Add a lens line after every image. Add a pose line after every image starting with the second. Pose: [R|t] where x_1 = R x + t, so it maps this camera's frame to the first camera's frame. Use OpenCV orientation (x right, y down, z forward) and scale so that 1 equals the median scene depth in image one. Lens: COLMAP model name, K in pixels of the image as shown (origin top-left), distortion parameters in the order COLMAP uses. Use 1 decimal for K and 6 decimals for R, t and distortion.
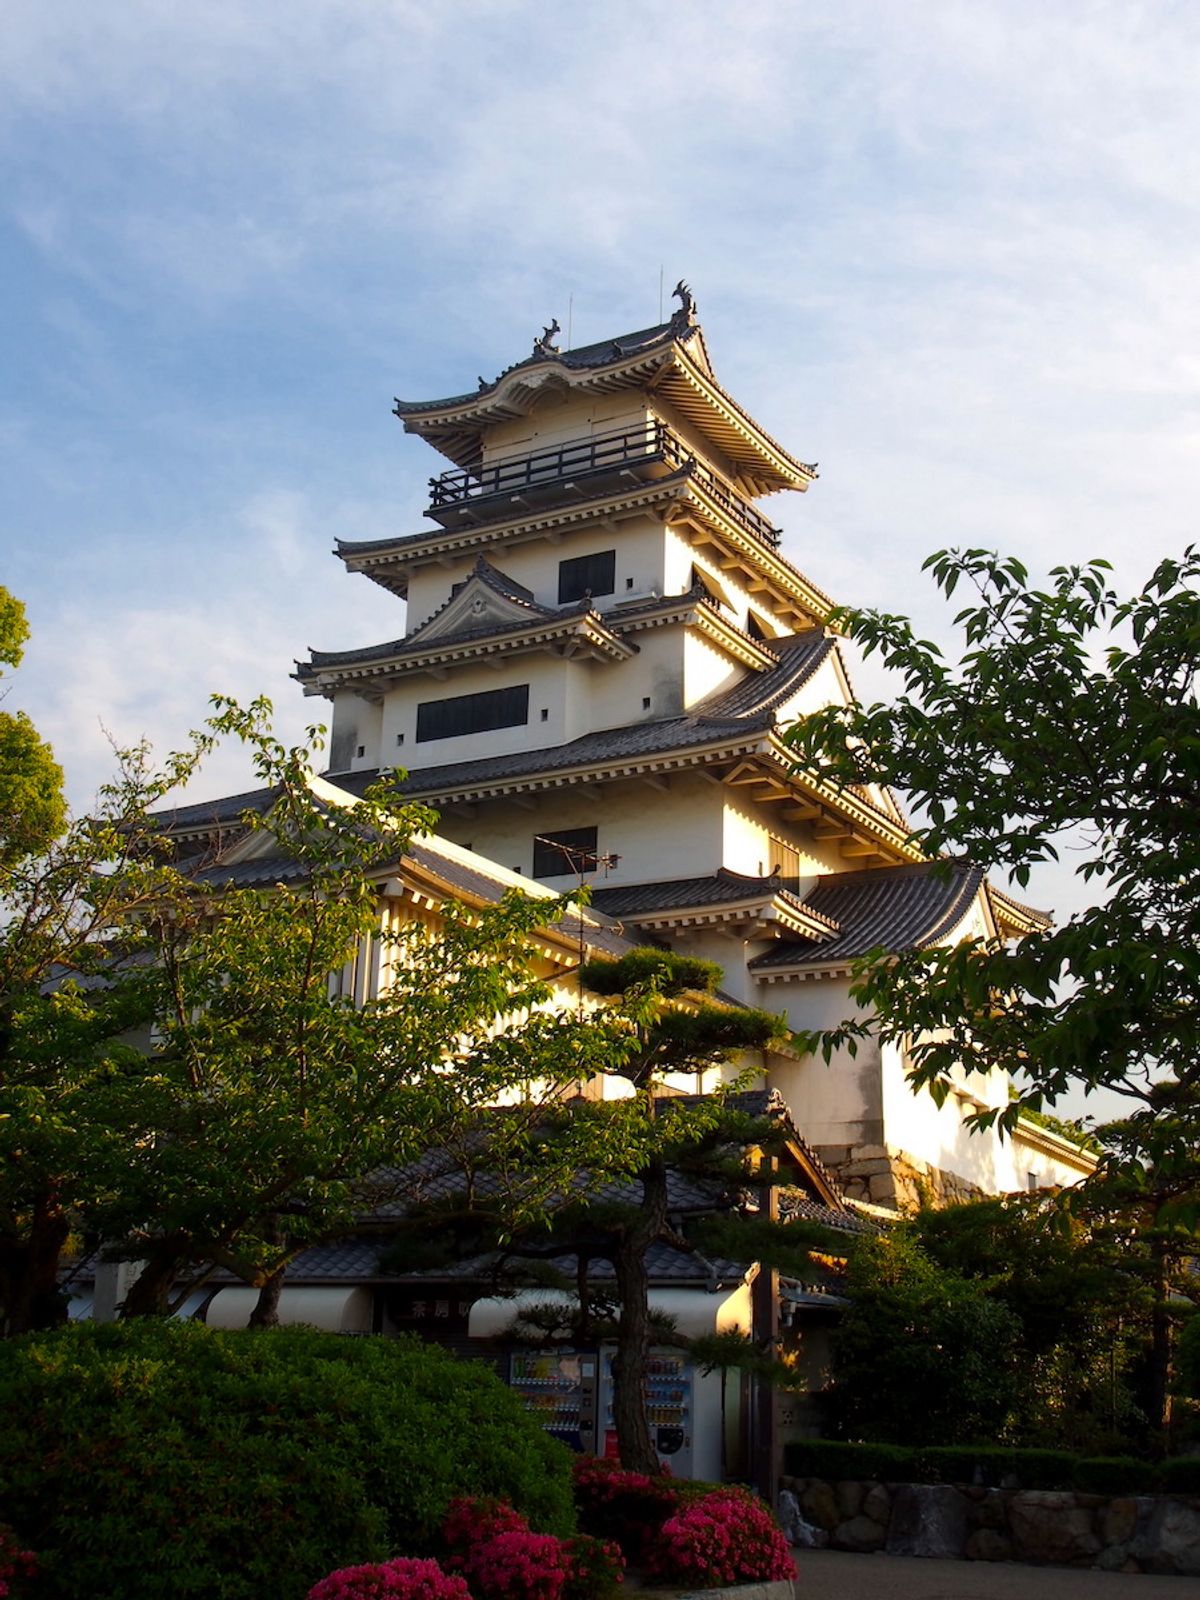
lens RADIAL K [[1901.7, 0, 598.9], [0, 1901.7, 829.9], [0, 0, 1]] dist [-0.002951, -0.004133]
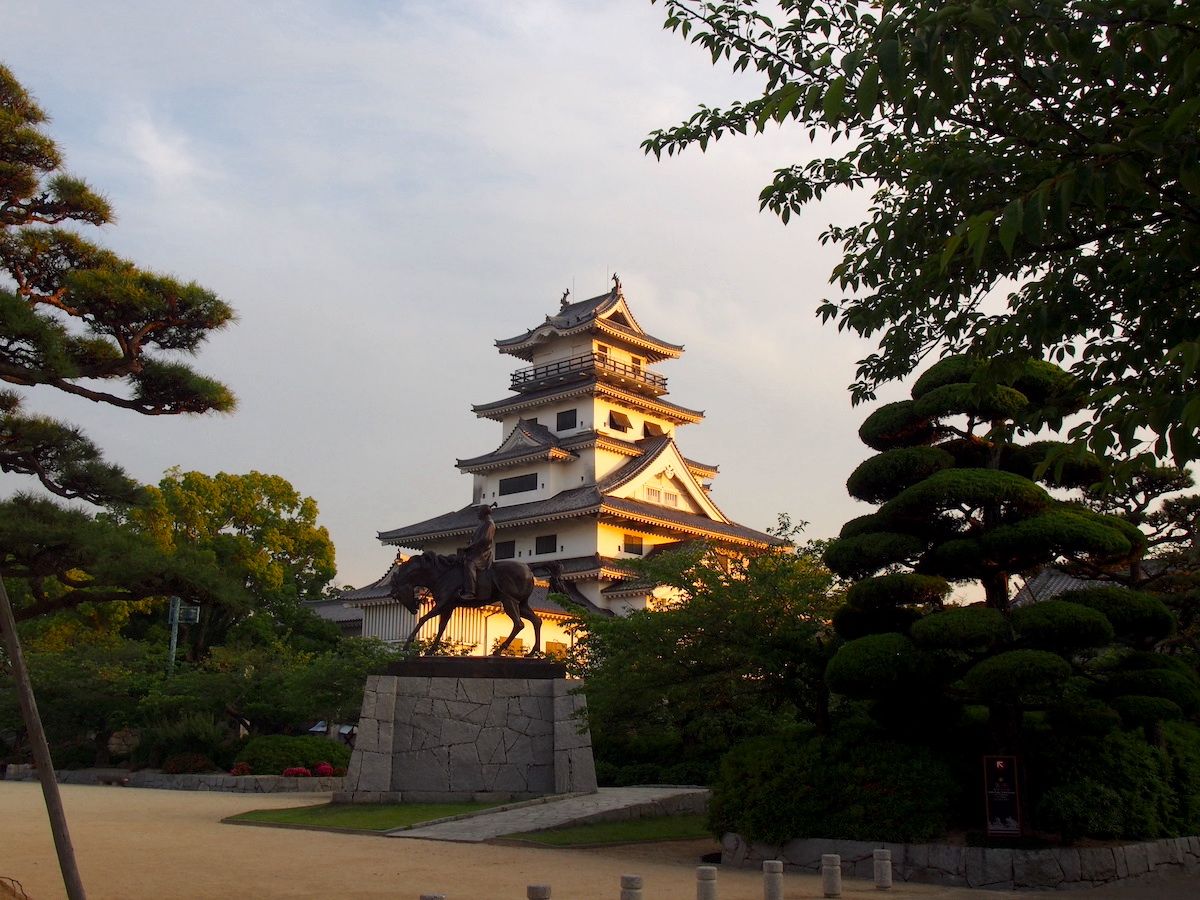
lens RADIAL K [[1426.3, 0, 600.0], [0, 1426.3, 450.0], [0, 0, 1]] dist [-0.002951, -0.004133]
pose [[0.972090, -0.057595, -0.227430, 0.441020], [0.074186, 0.995119, 0.065079, -0.208201], [0.222572, -0.080134, 0.971617, -0.748915]]
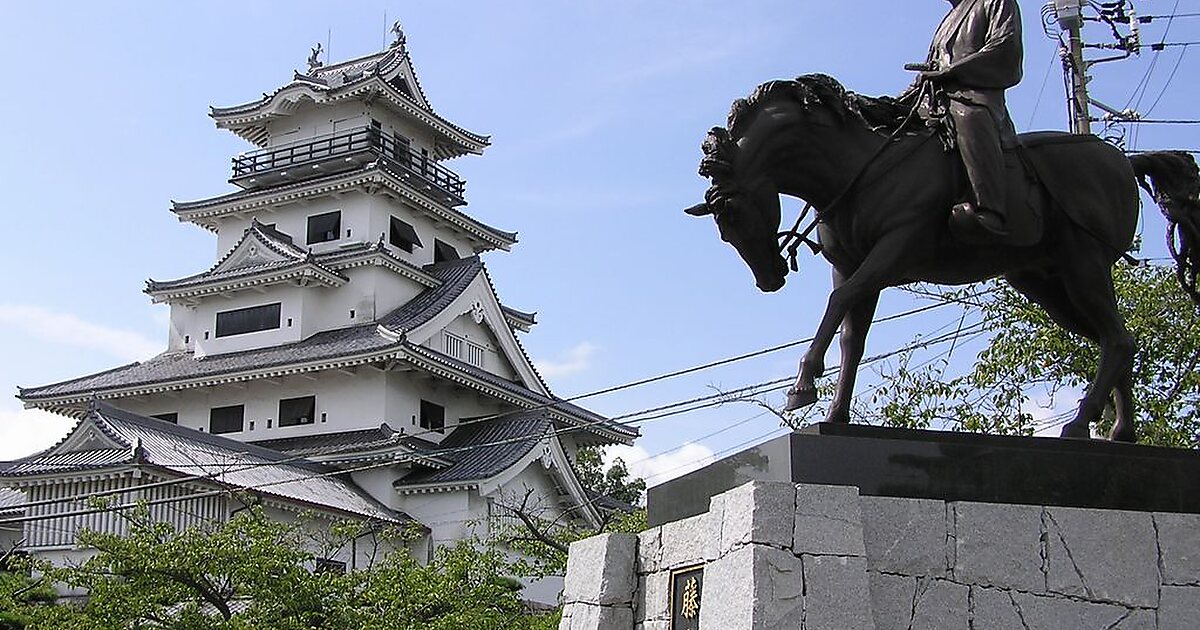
lens RADIAL K [[1615.0, 0, 600.0], [0, 1615.0, 371.2], [0, 0, 1]] dist [-0.165704, -0.001422]
pose [[0.999437, -0.015831, 0.029577, 0.180704], [0.013746, 0.997493, 0.069414, -0.102685], [-0.030602, -0.068968, 0.997149, -0.347025]]
